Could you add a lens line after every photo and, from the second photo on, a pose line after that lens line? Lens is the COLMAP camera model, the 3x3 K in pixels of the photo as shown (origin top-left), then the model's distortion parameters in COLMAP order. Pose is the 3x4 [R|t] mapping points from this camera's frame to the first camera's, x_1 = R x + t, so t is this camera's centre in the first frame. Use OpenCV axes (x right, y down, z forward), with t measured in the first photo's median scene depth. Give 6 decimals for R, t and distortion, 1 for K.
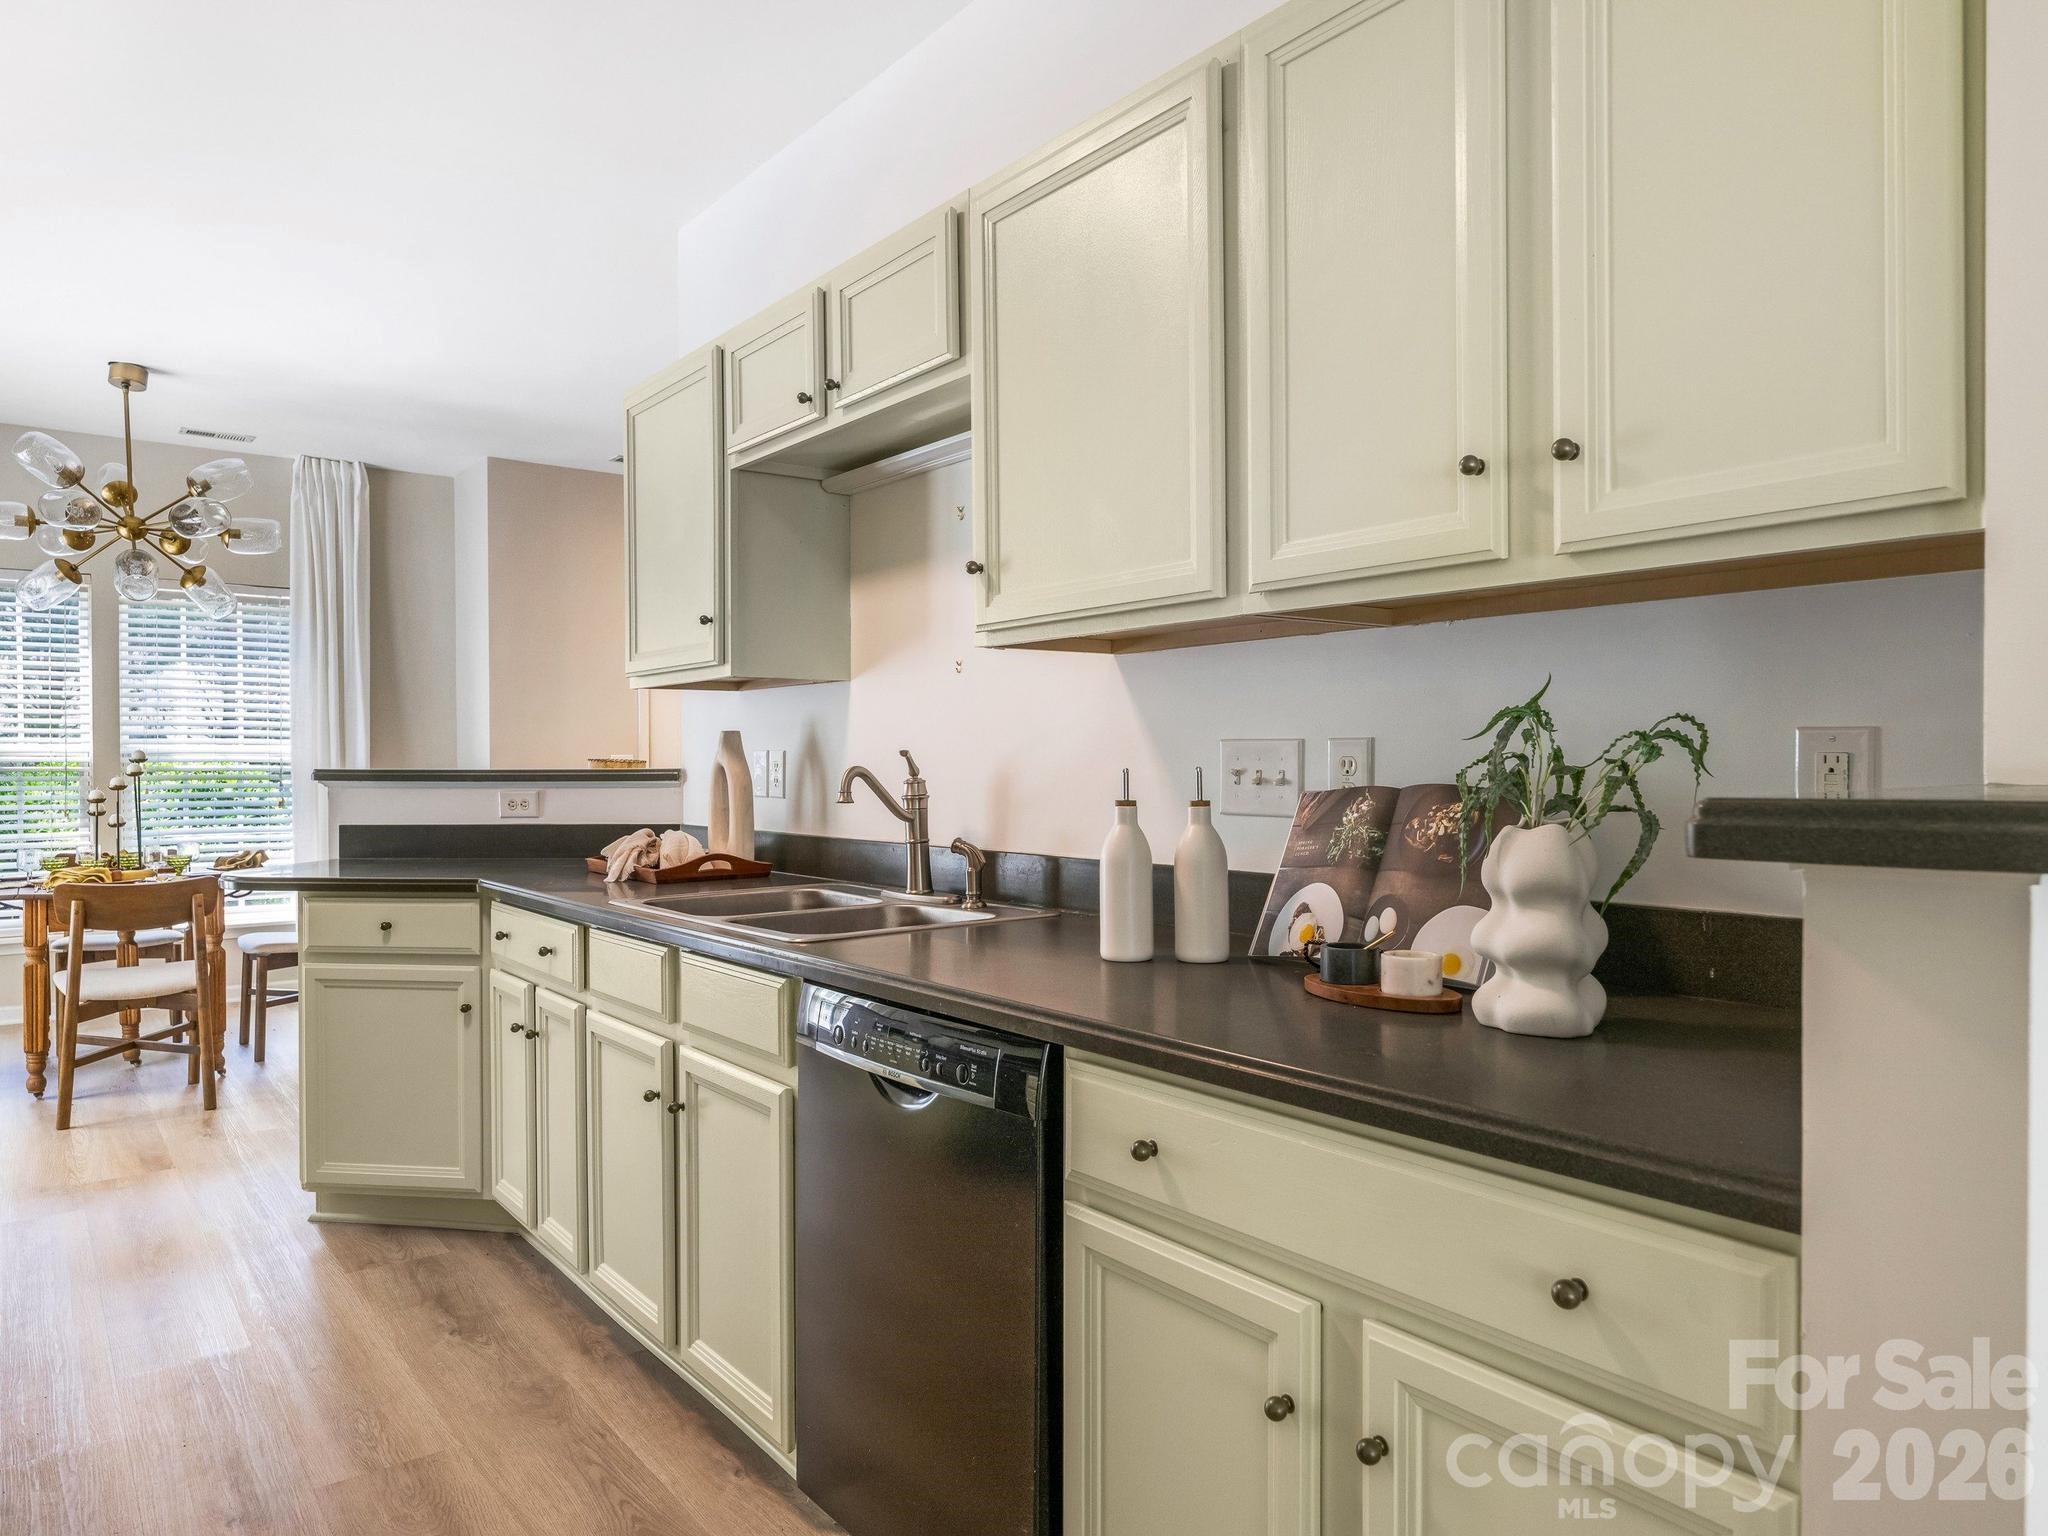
lens RADIAL K [[1320.7, 0, 1024.0], [0, 1320.7, 768.0], [0, 0, 1]] dist [-0.001388, 0.001360]
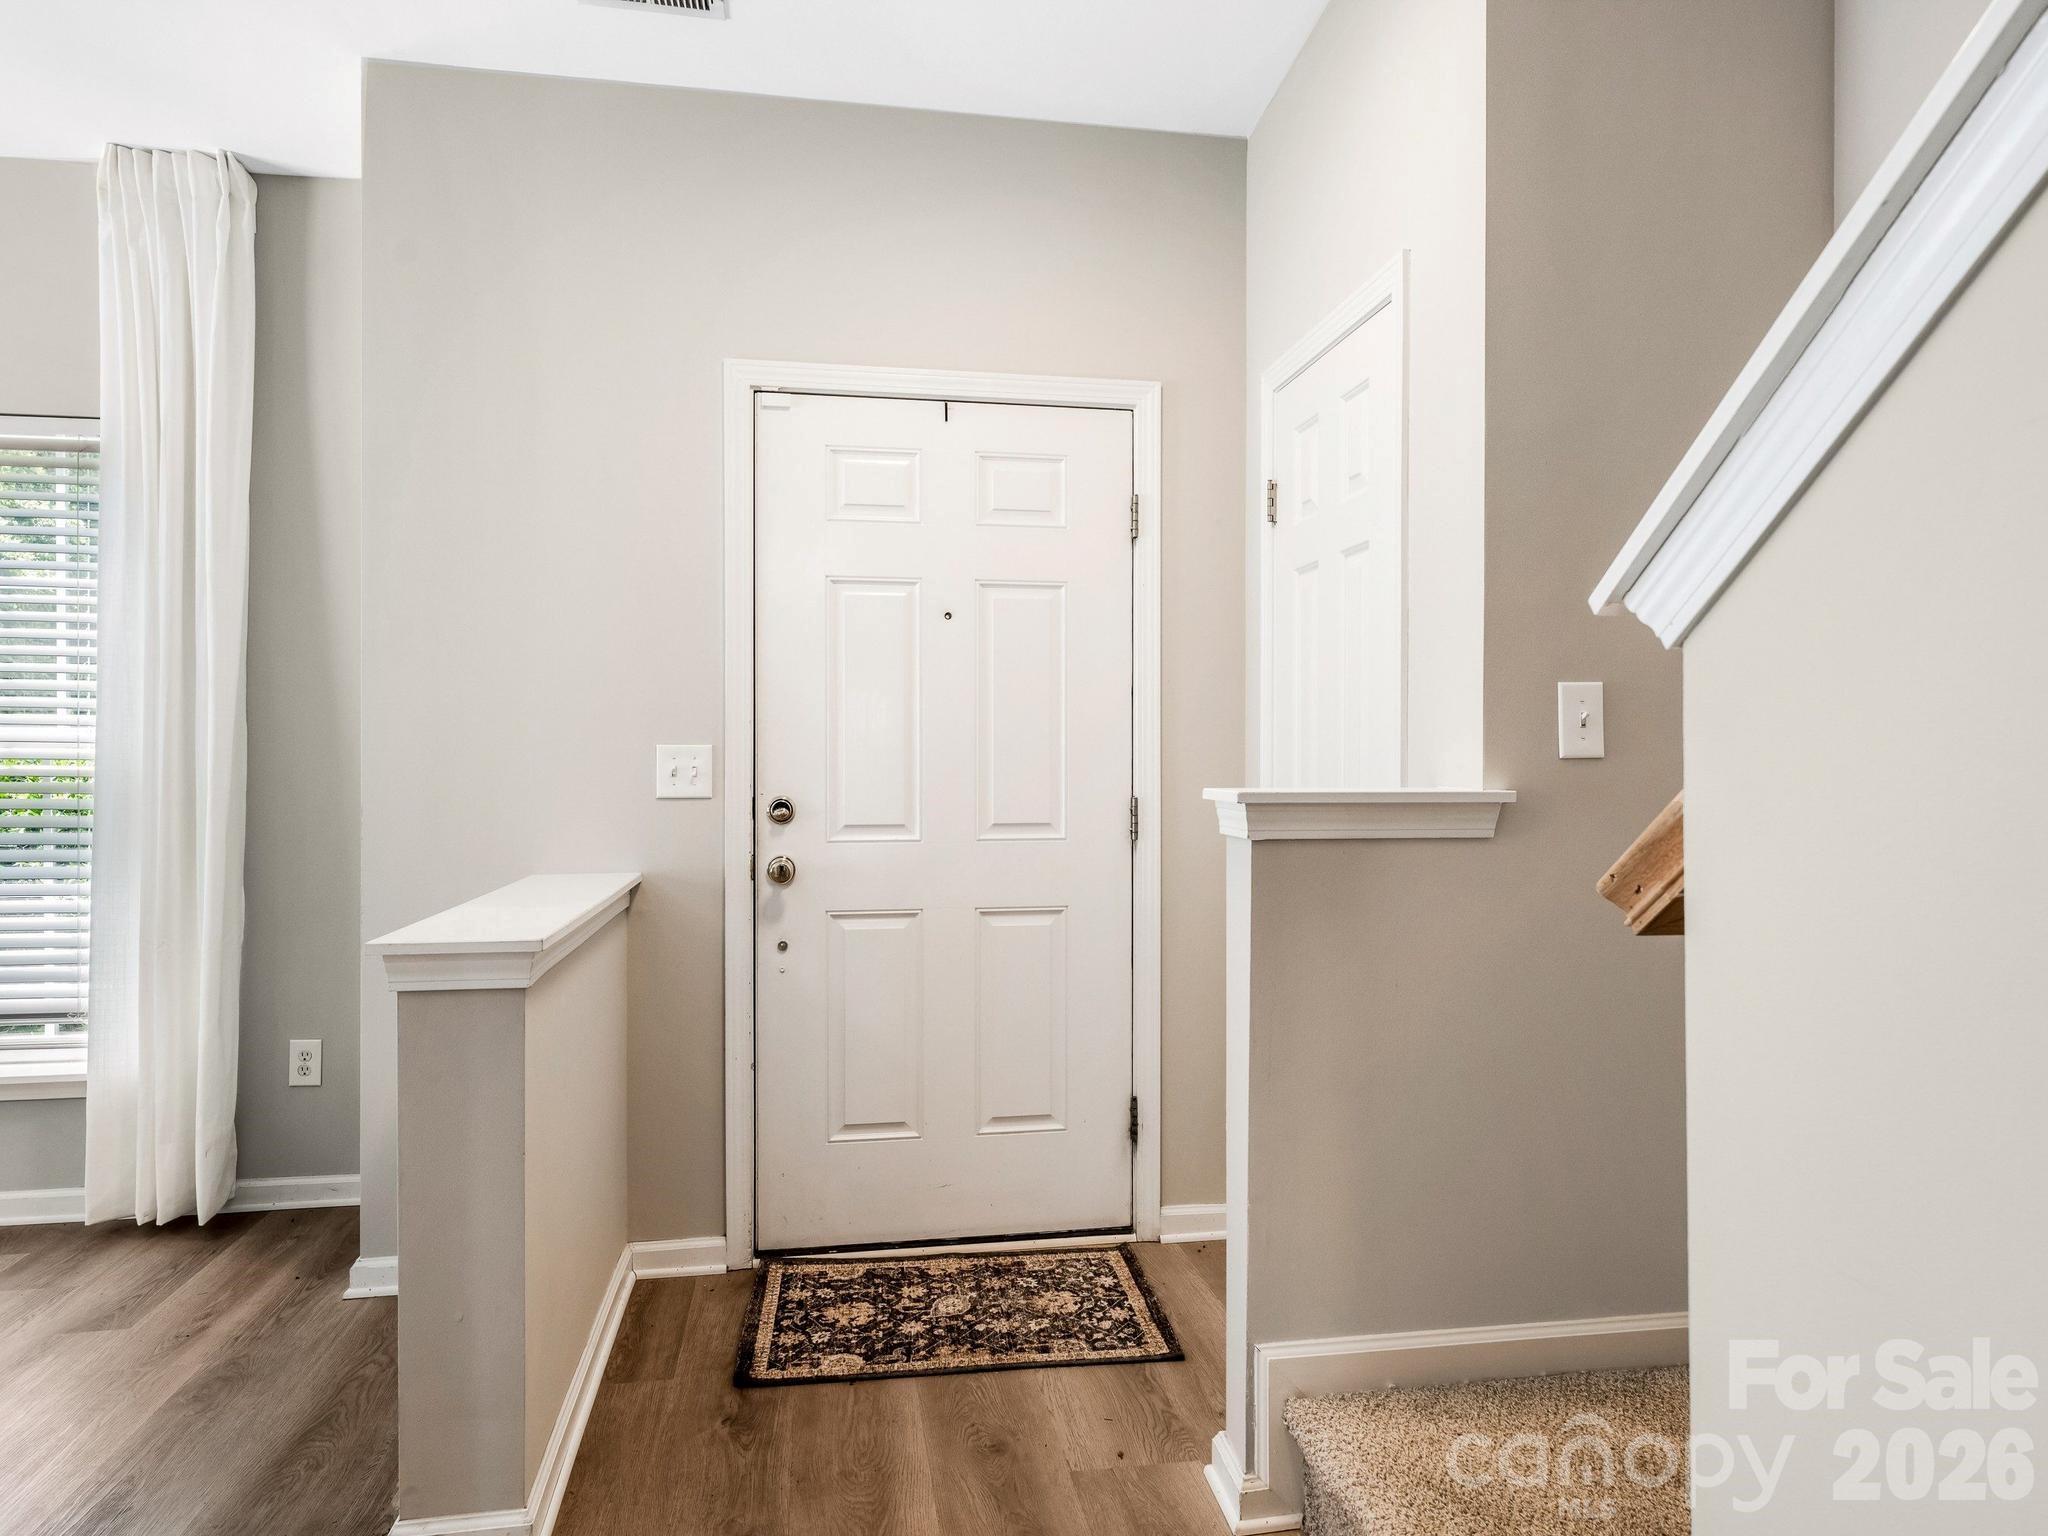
lens RADIAL K [[1244.7, 0, 1024.0], [0, 1244.7, 768.0], [0, 0, 1]] dist [0.003529, -0.001876]
pose [[0.880879, 0.007015, -0.473289, -0.029550], [-0.008825, 0.999960, -0.001604, -0.006118], [0.473259, 0.005589, 0.880906, 1.118552]]
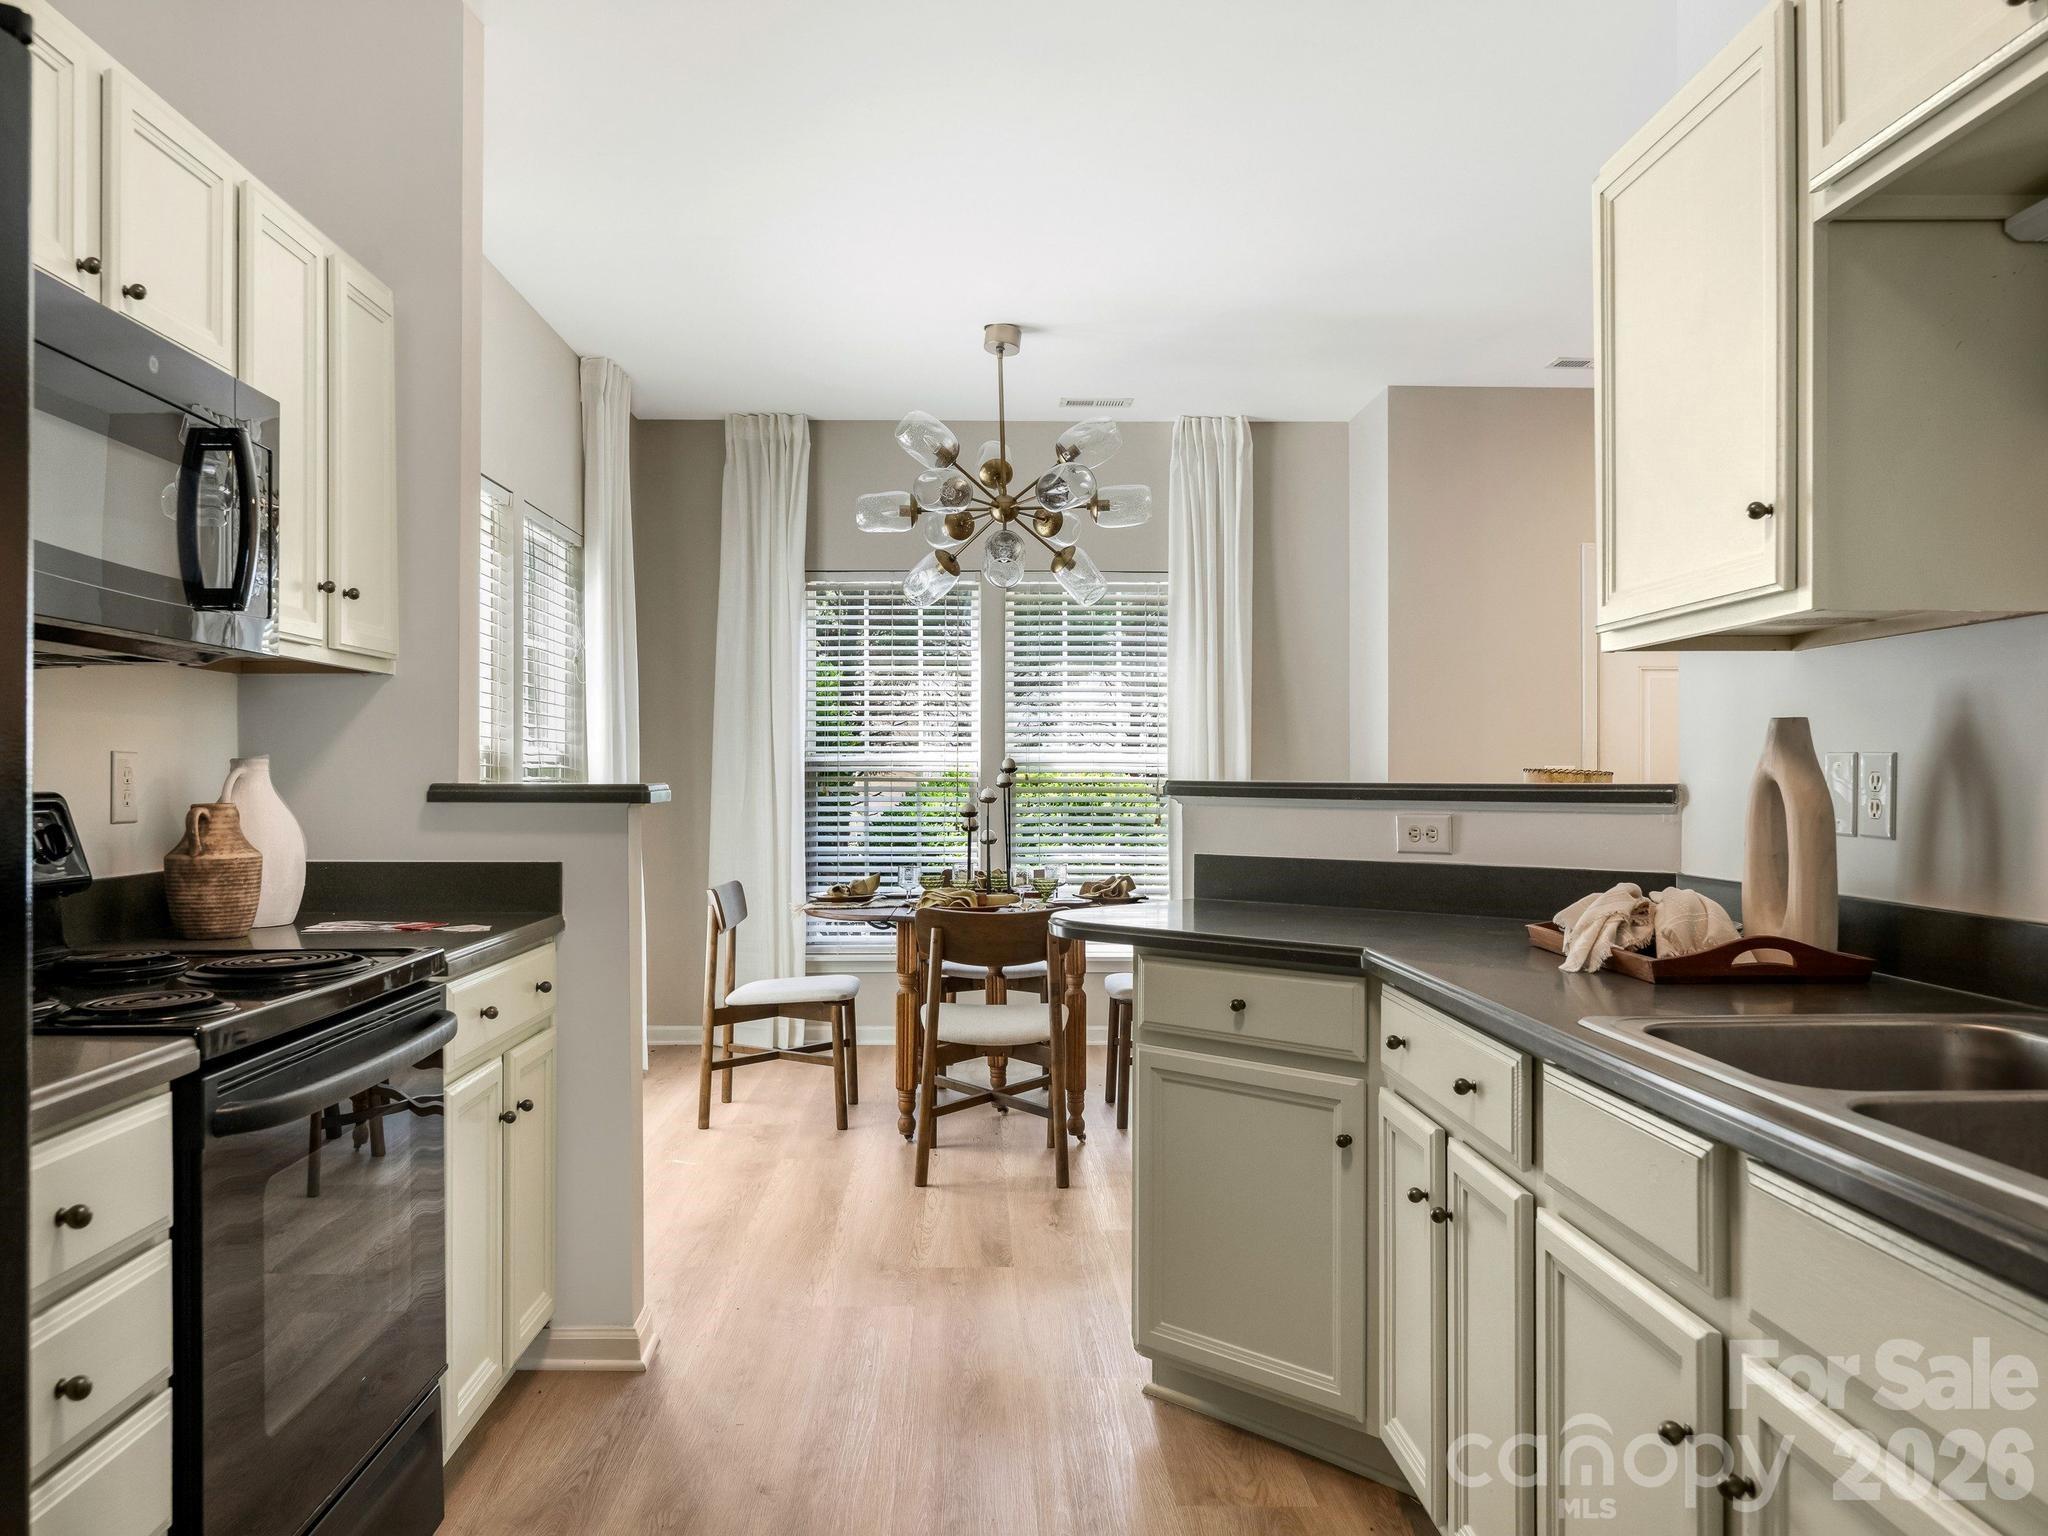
lens RADIAL K [[1546.6, 0, 992.6], [0, 1546.6, 768.8], [0, 0, 1]] dist [-0.003837, -0.001013]
pose [[0.803676, 0.003126, -0.595058, -0.068842], [-0.009009, 0.999936, -0.006914, 0.000985], [0.594998, 0.010917, 0.803653, 0.179518]]
